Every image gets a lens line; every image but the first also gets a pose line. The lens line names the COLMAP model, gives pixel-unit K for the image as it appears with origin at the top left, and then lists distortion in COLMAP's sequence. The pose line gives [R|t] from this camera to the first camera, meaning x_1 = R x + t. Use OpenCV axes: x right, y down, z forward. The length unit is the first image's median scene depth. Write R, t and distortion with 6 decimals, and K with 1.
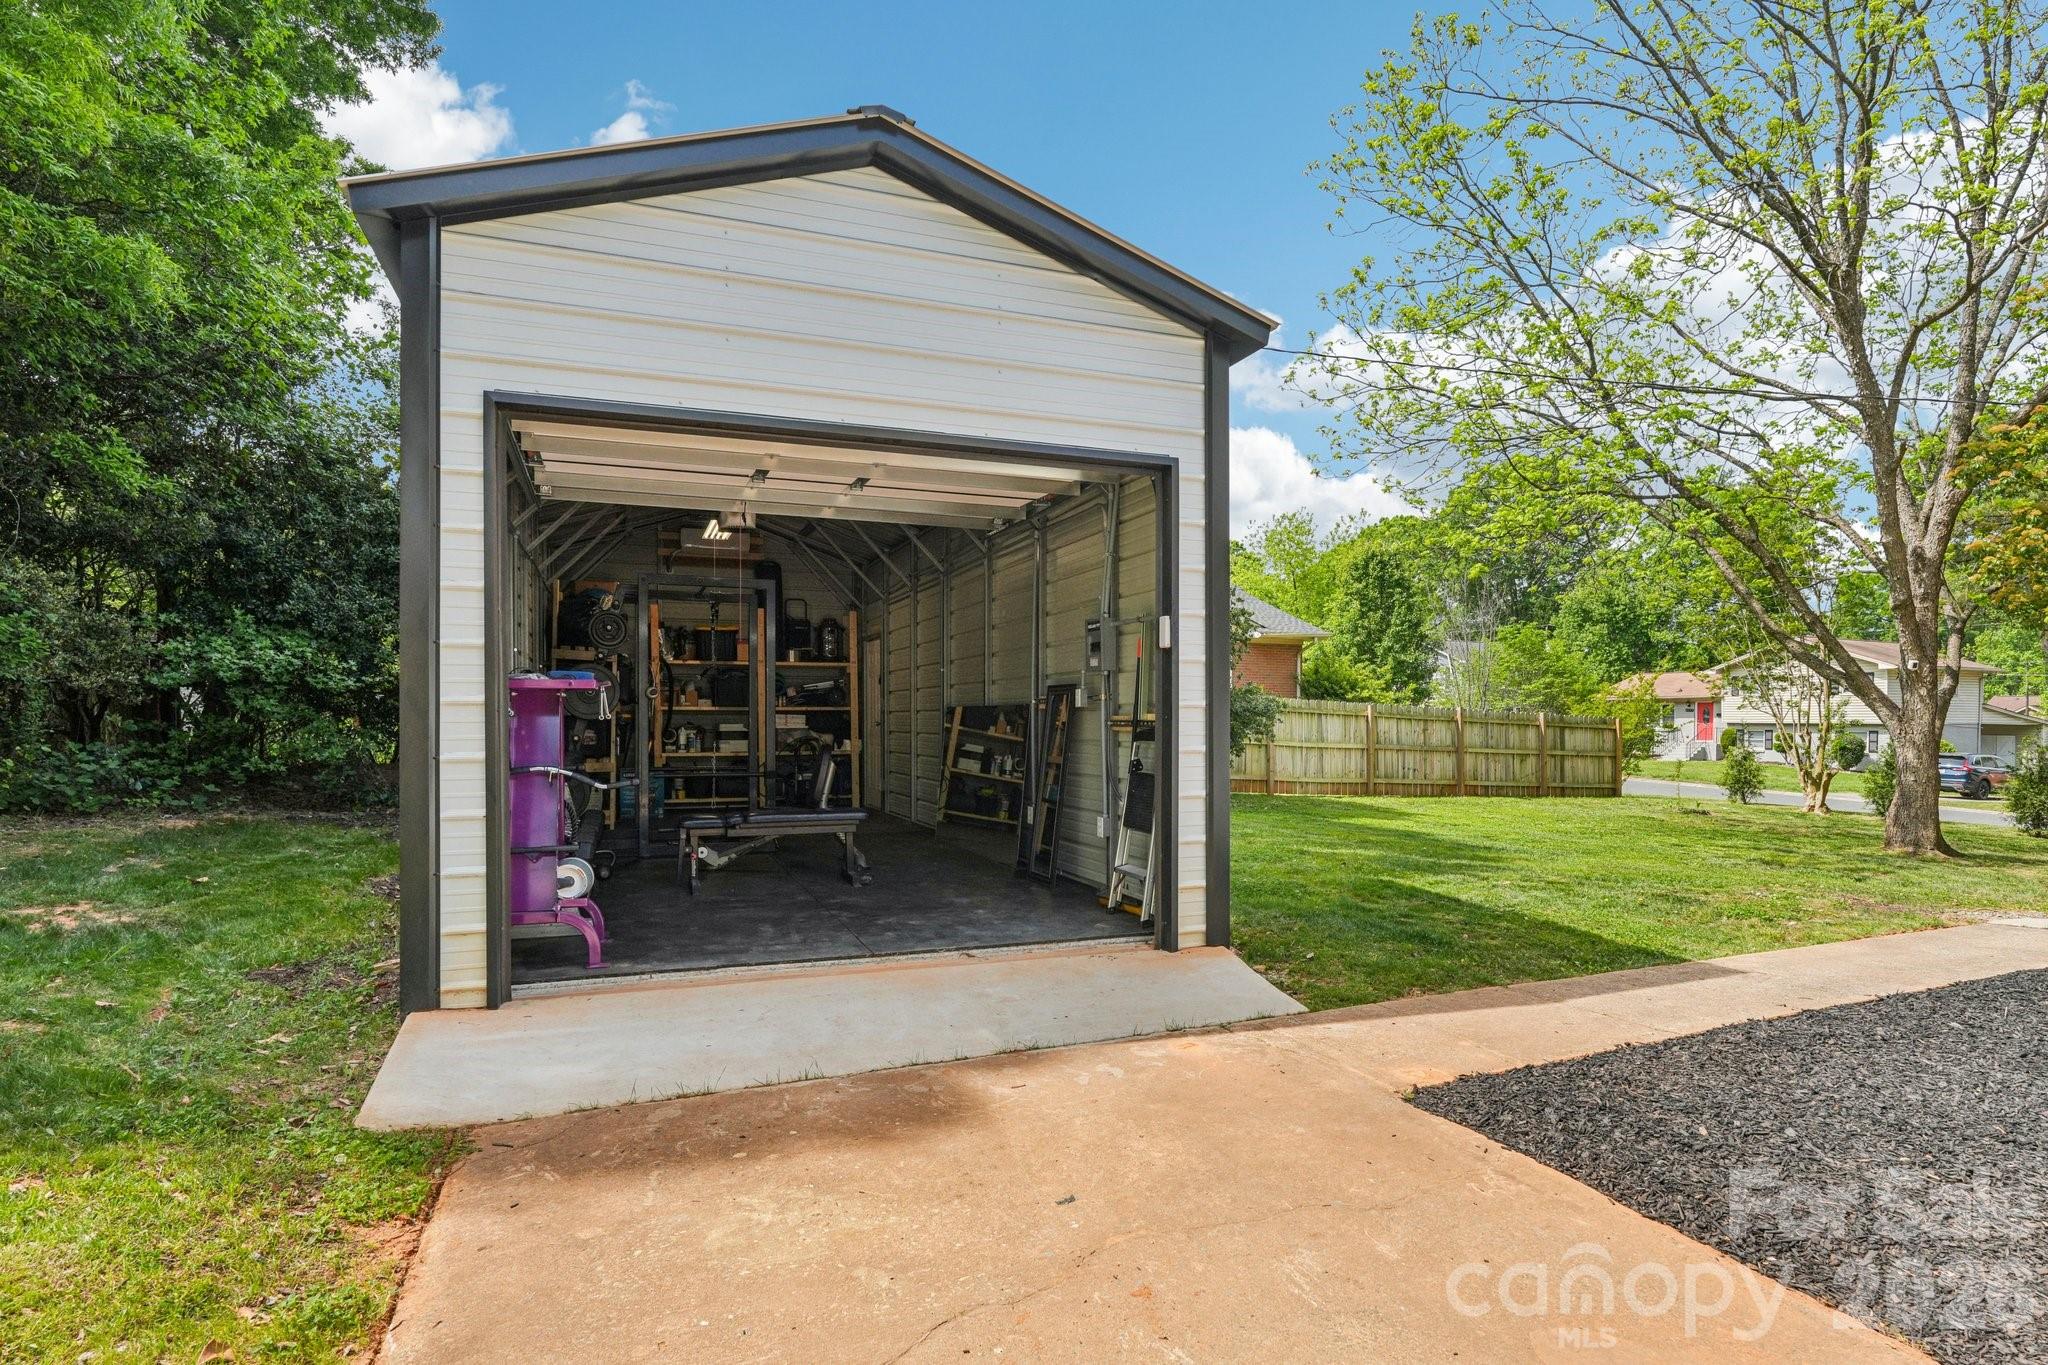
lens RADIAL K [[1084.5, 0, 1026.7], [0, 1084.5, 724.4], [0, 0, 1]] dist [-0.002225, -0.000114]
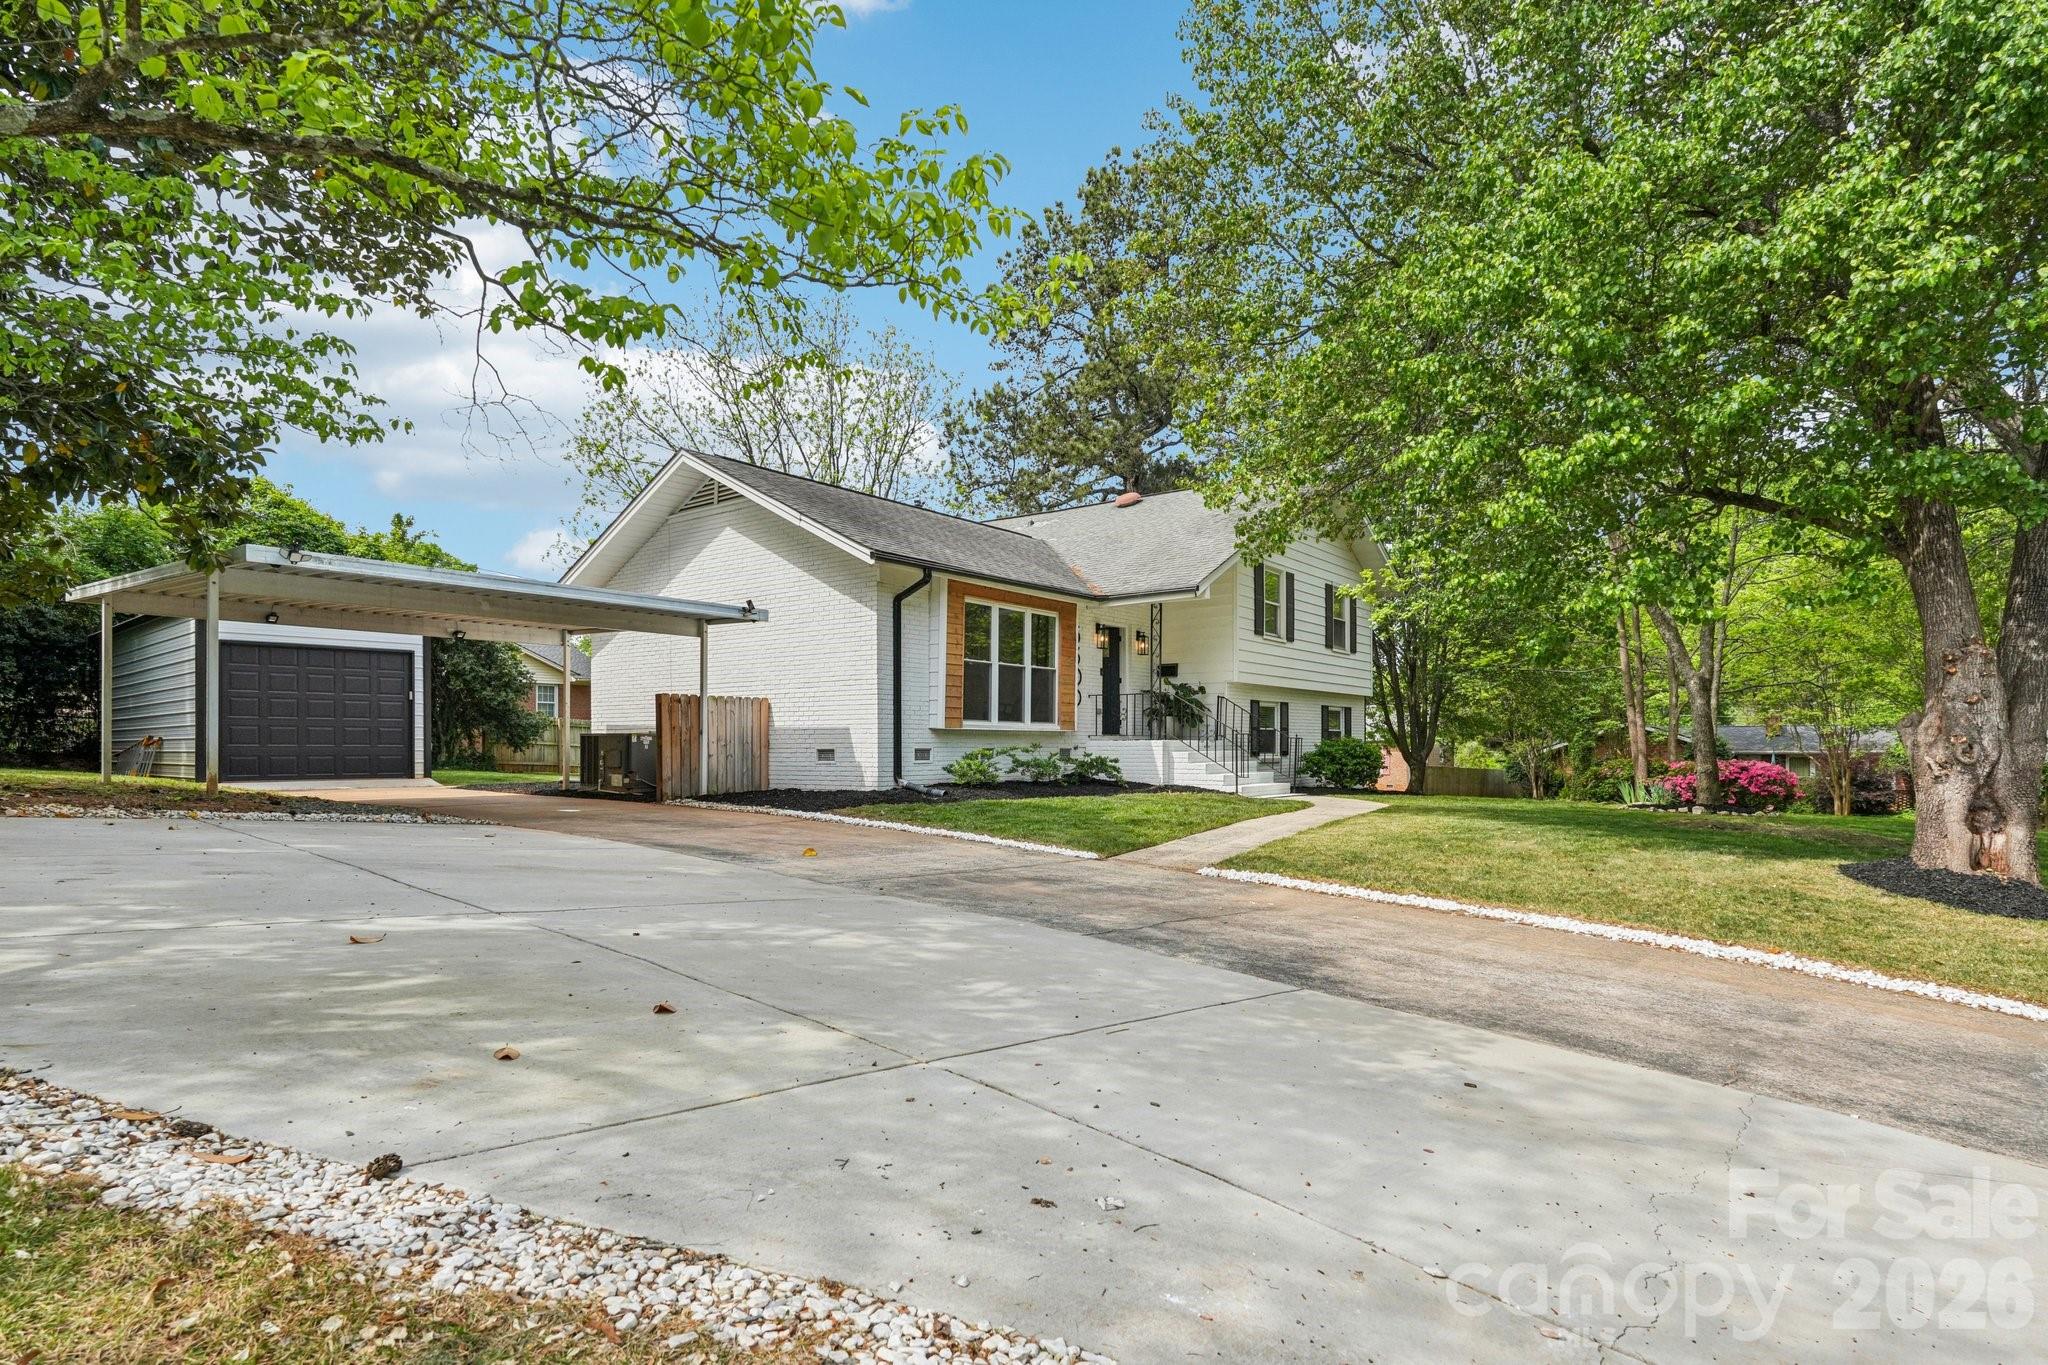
lens RADIAL K [[1084.1, 0, 1031.9], [0, 1084.1, 739.5], [0, 0, 1]] dist [-0.002848, -0.000658]
pose [[0.881435, -0.002222, 0.472300, 0.269060], [0.008561, 0.999900, -0.011273, 0.140601], [-0.472228, 0.013980, 0.881366, -3.631534]]
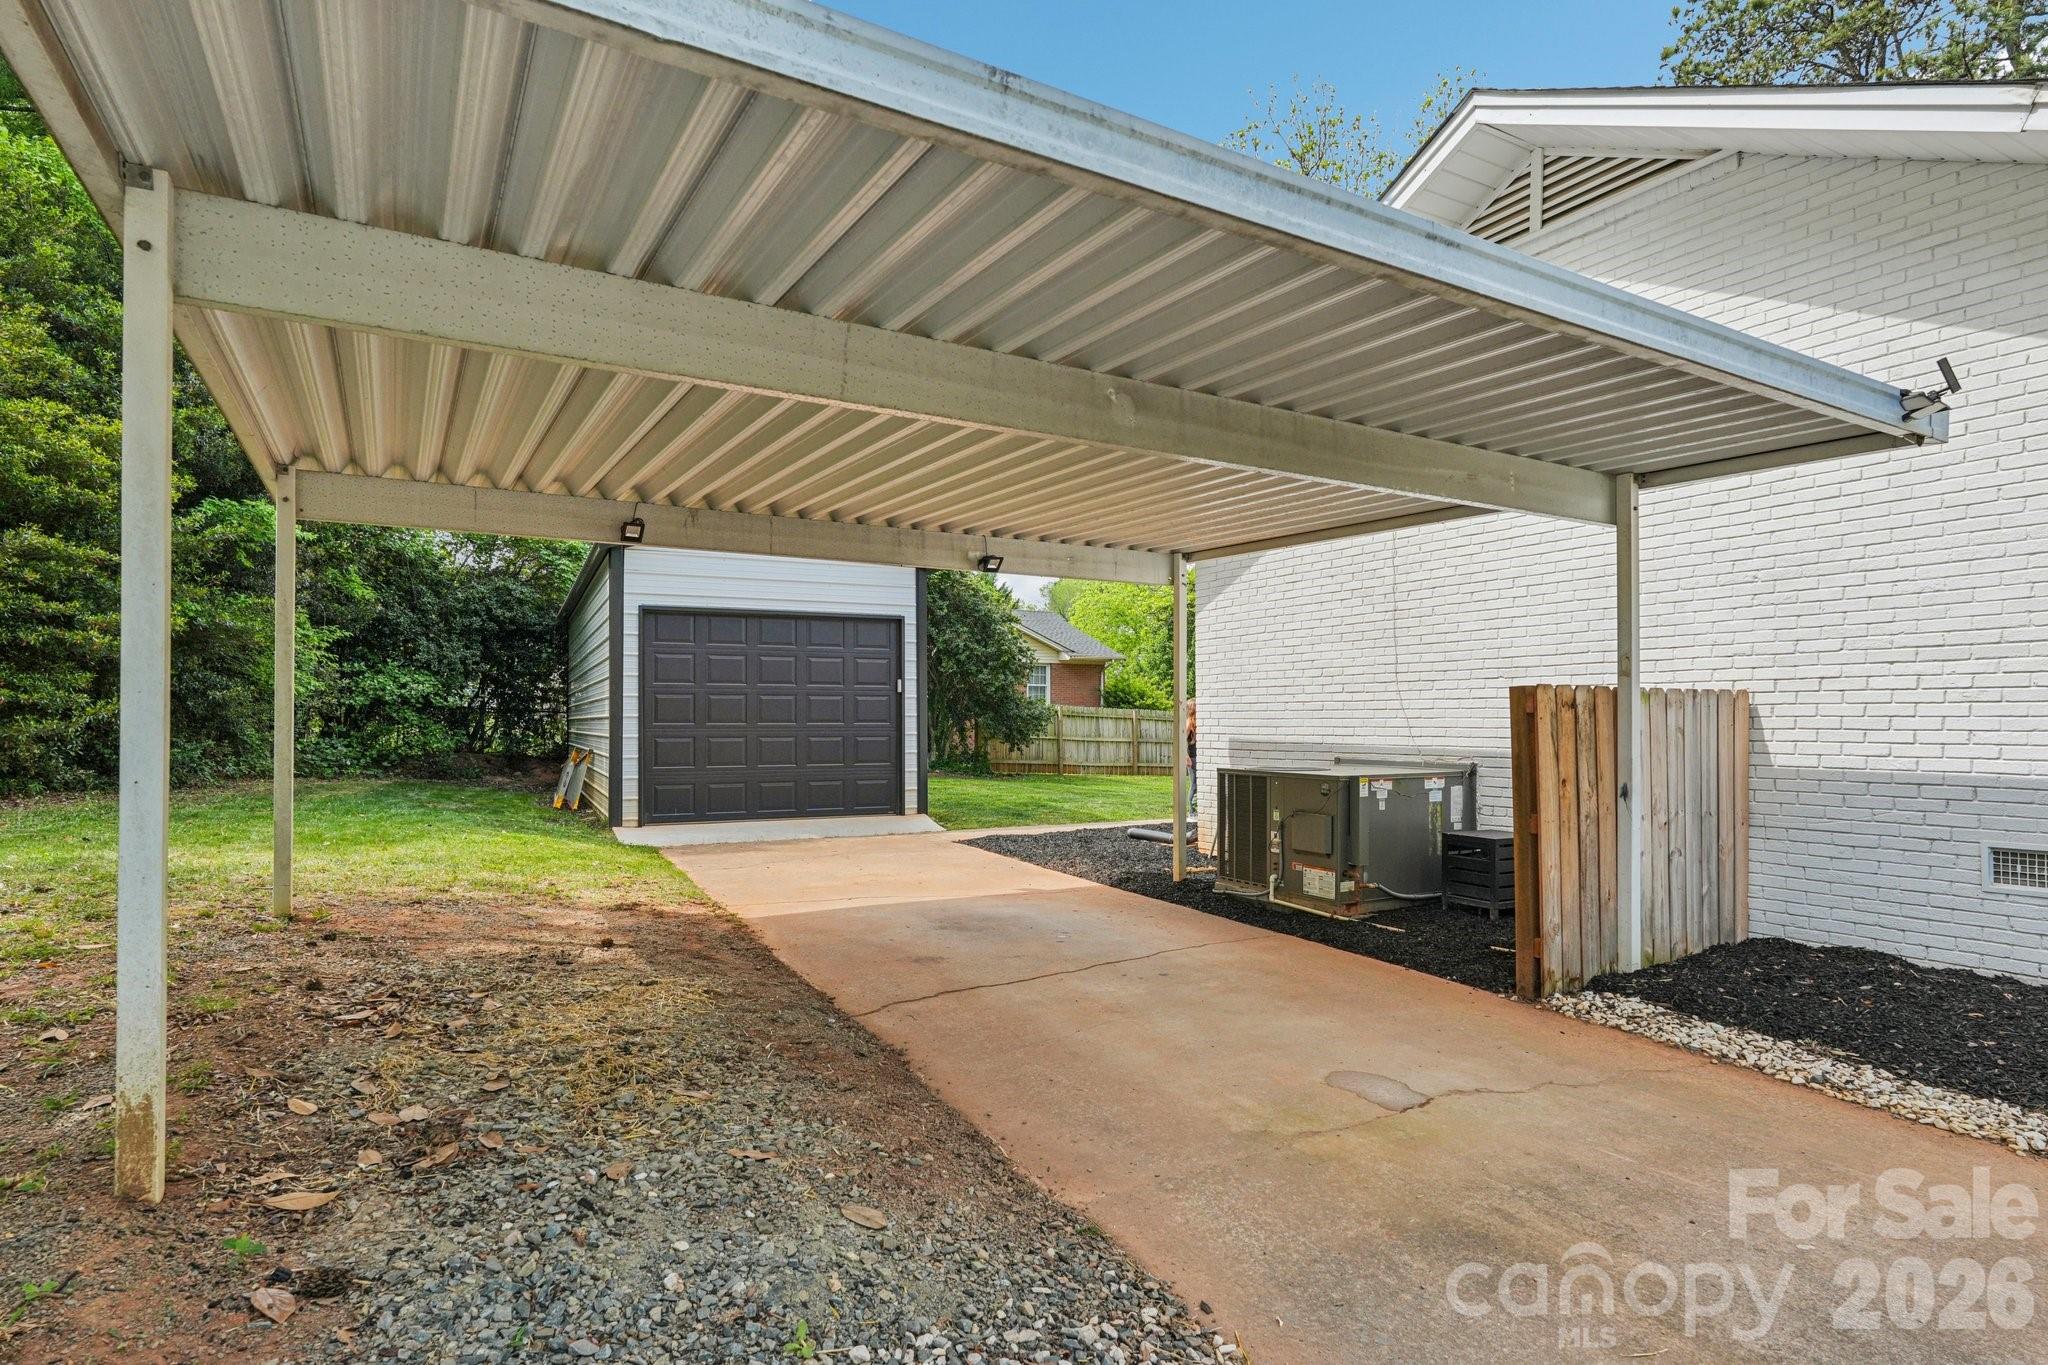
lens RADIAL K [[1076.5, 0, 1030.0], [0, 1076.5, 694.5], [0, 0, 1]] dist [-0.016178, 0.027651]
pose [[0.995398, -0.003731, 0.095750, 0.199142], [0.006720, 0.999500, -0.030911, 0.012281], [-0.095587, 0.031412, 0.994925, -1.552207]]
